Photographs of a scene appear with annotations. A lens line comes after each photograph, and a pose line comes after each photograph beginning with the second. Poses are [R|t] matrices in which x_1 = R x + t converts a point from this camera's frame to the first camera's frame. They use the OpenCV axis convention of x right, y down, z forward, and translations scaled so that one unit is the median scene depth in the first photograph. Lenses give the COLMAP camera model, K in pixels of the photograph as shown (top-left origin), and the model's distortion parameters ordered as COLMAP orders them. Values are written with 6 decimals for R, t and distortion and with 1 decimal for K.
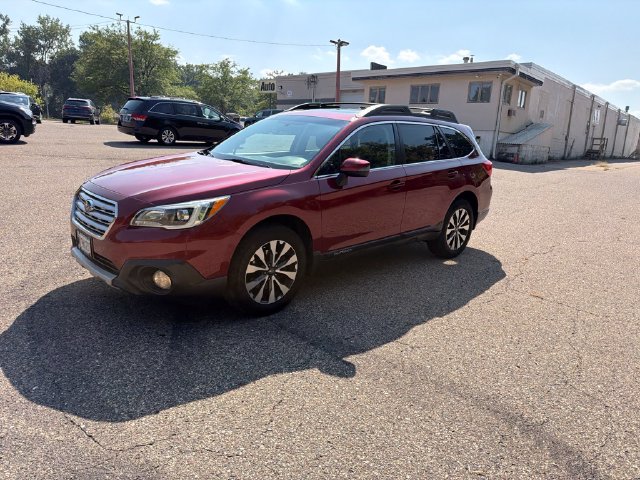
lens RADIAL K [[446.7, 0, 321.2], [0, 446.7, 242.0], [0, 0, 1]] dist [0.037552, -0.047646]
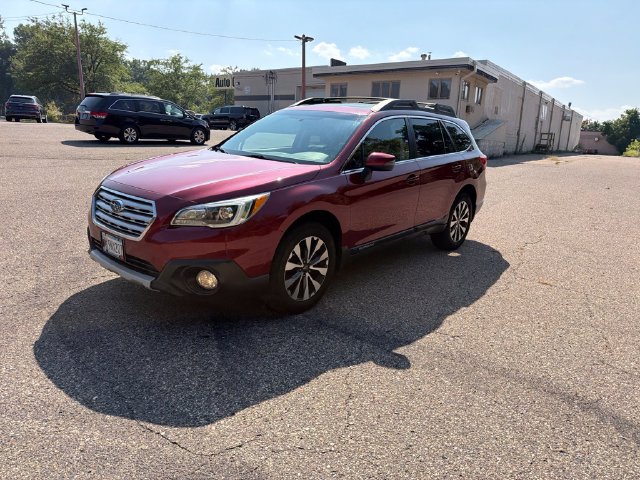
lens RADIAL K [[447.2, 0, 319.3], [0, 447.2, 248.2], [0, 0, 1]] dist [0.034164, -0.045233]
pose [[0.995104, -0.032171, 0.093447, -0.111079], [0.030428, 0.999336, 0.020023, 0.001937], [-0.094030, -0.017082, 0.995423, 0.007033]]
